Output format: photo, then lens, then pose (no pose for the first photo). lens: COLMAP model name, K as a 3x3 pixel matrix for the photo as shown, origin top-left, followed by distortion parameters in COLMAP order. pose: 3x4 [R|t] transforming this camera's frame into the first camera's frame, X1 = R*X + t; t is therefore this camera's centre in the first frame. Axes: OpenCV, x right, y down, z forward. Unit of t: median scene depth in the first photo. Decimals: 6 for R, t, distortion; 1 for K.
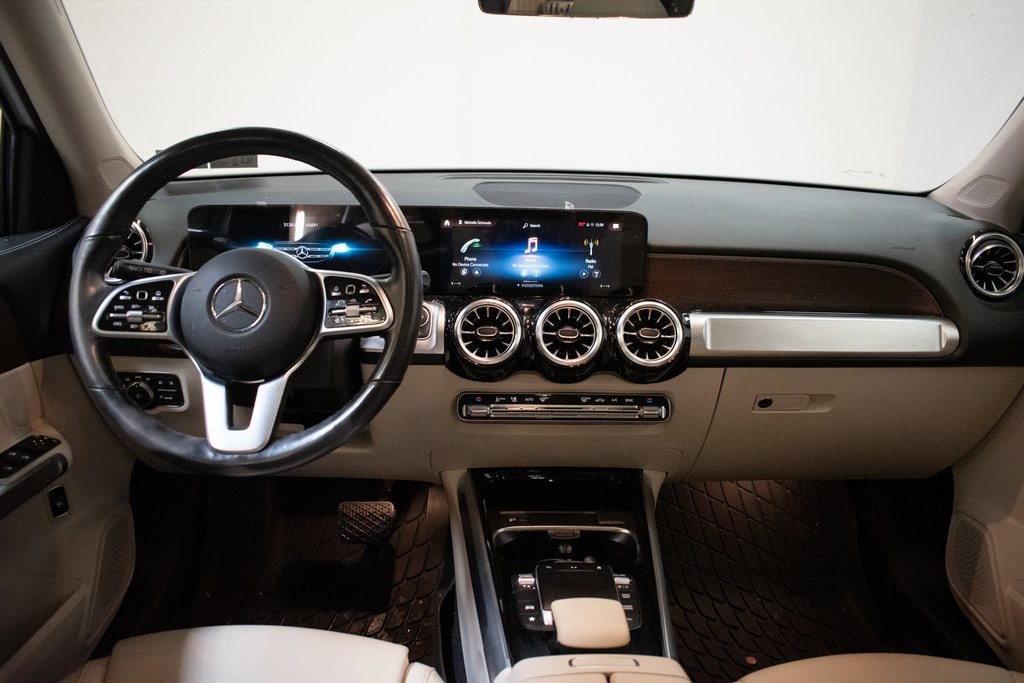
lens RADIAL K [[787.7, 0, 507.0], [0, 787.7, 340.5], [0, 0, 1]] dist [-0.106900, 0.014561]
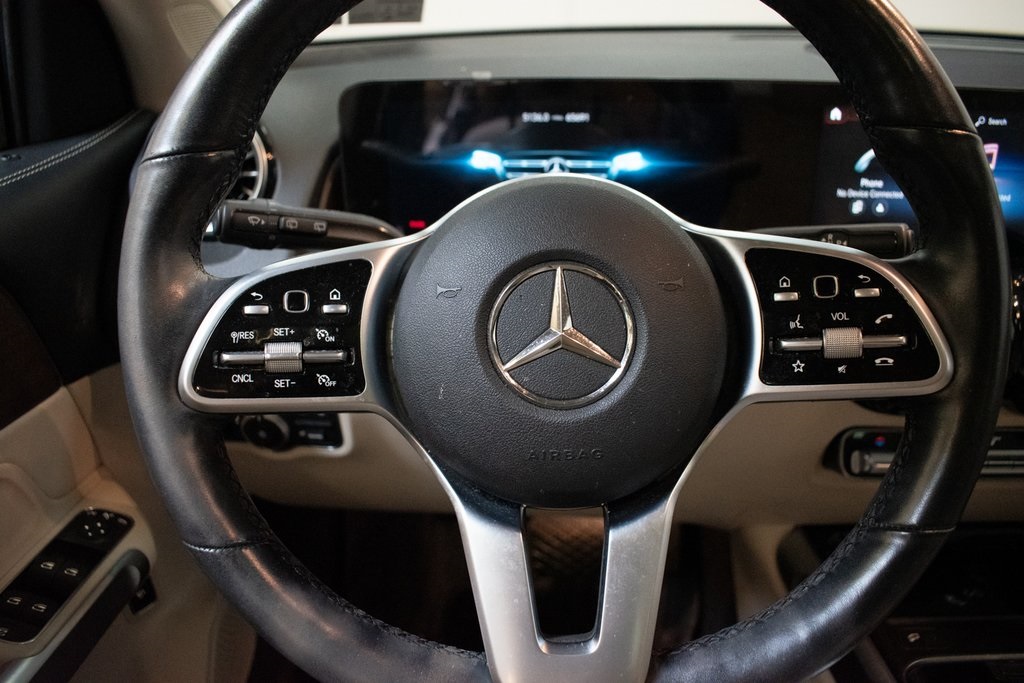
lens RADIAL K [[787.7, 0, 522.3], [0, 787.7, 345.3], [0, 0, 1]] dist [-0.106900, 0.014561]
pose [[0.997608, 0.002476, -0.069087, -0.324872], [0.007392, 0.989809, 0.142207, -0.092182], [0.068735, -0.142378, 0.987423, 0.595214]]
